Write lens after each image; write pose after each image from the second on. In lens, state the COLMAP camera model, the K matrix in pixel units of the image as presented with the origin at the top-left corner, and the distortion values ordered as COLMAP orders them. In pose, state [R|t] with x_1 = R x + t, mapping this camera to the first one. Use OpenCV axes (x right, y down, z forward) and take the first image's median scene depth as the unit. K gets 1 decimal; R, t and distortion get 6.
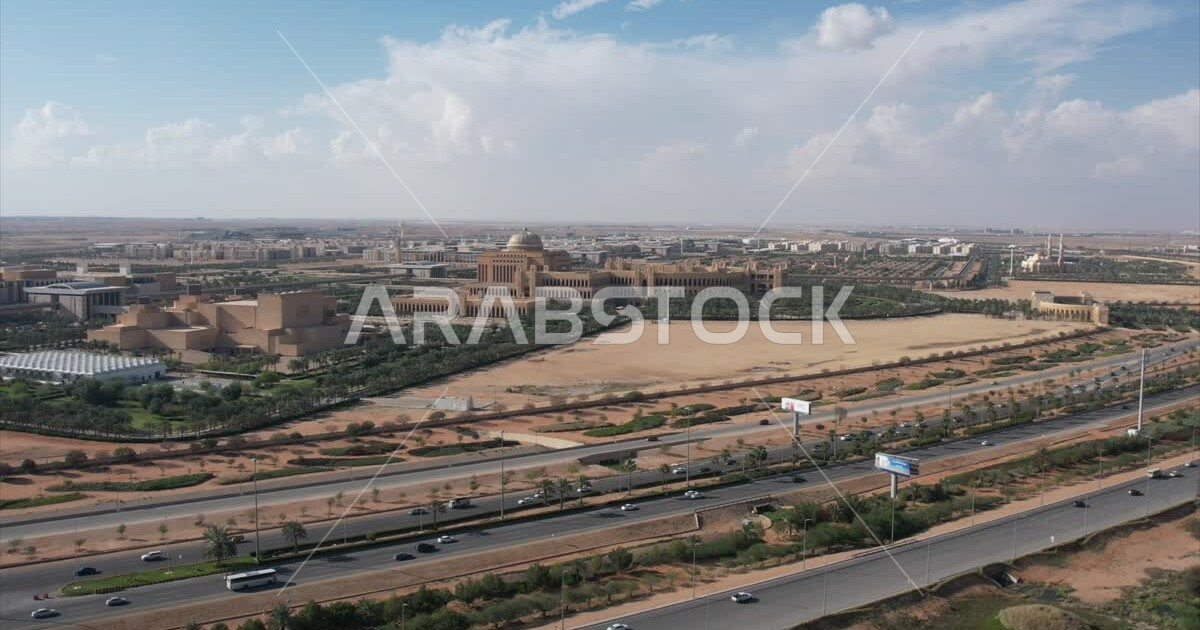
lens RADIAL K [[1235.9, 0, 600.0], [0, 1235.9, 315.0], [0, 0, 1]] dist [-0.048592, 0.000514]
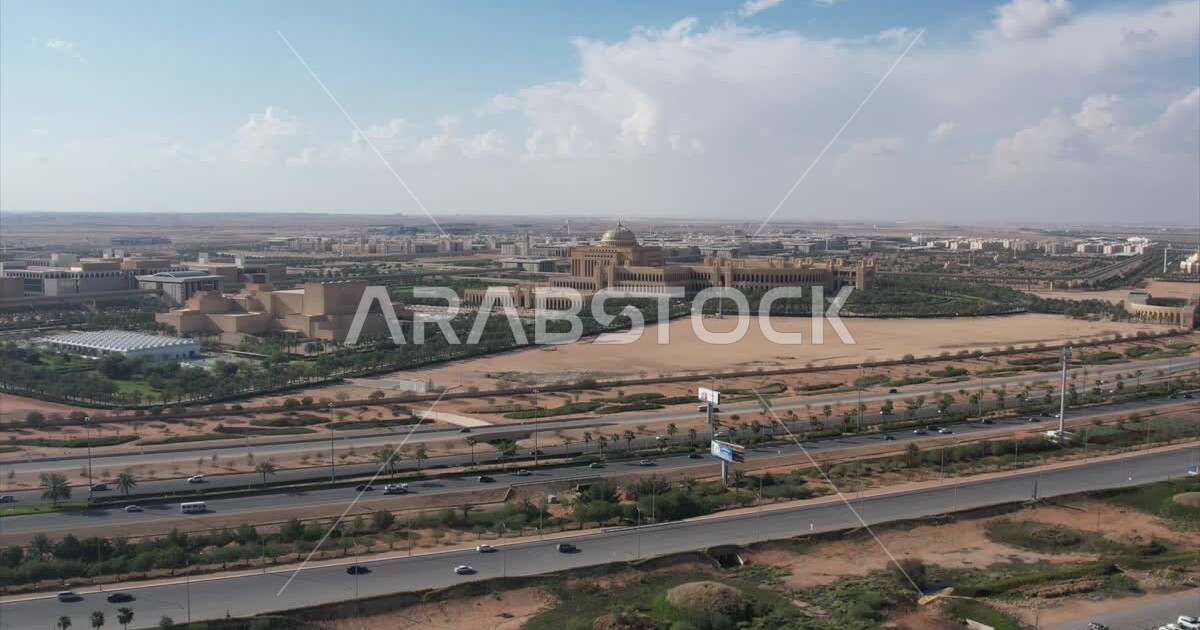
lens RADIAL K [[1235.9, 0, 600.0], [0, 1235.9, 315.0], [0, 0, 1]] dist [-0.048592, 0.000514]
pose [[0.979063, 0.017275, -0.202822, 0.178451], [-0.016816, 0.999851, 0.003987, 0.002034], [0.202861, -0.000493, 0.979207, -0.019888]]
